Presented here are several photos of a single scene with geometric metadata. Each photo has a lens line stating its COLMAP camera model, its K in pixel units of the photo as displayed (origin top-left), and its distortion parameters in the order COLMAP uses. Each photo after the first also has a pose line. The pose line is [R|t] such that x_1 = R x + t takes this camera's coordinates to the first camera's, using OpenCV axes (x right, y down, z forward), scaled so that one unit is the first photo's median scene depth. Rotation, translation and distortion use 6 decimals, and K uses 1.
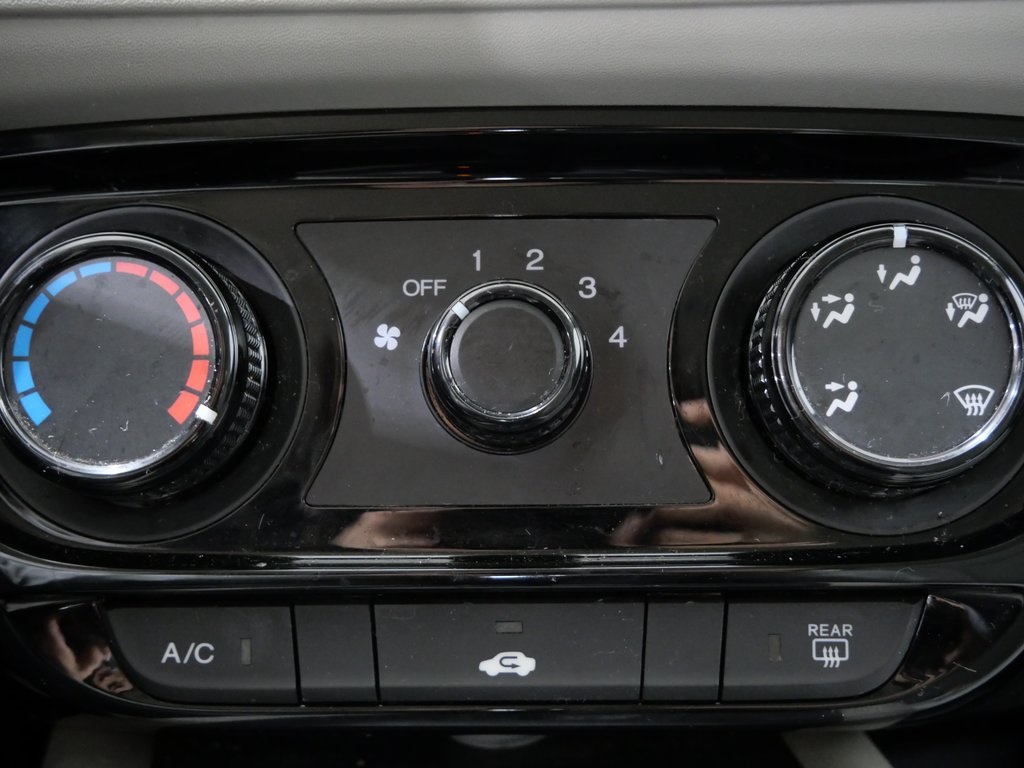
lens RADIAL K [[1343.1, 0, 512.0], [0, 1343.1, 384.0], [0, 0, 1]] dist [0.023694, 0.043878]
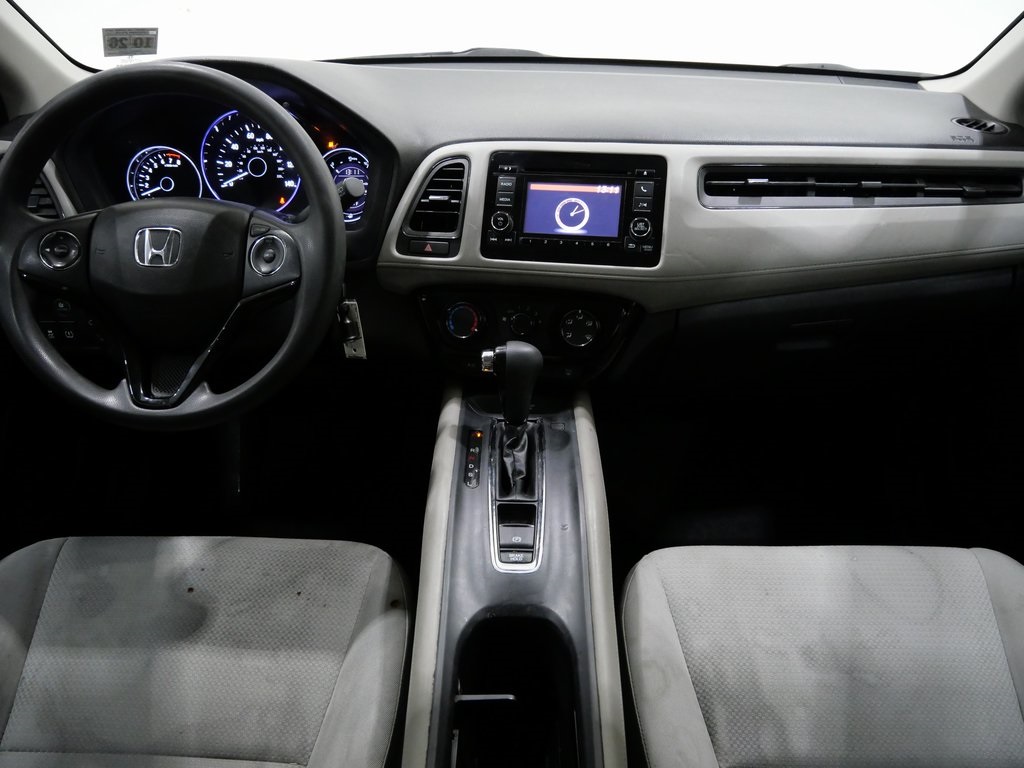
lens RADIAL K [[734.9, 0, 512.0], [0, 734.9, 384.0], [0, 0, 1]] dist [-0.032599, 0.005626]
pose [[0.985278, 0.089863, -0.145437, 0.511618], [-0.064597, 0.983331, 0.169966, -0.349659], [0.158286, -0.158069, 0.974659, -2.616016]]
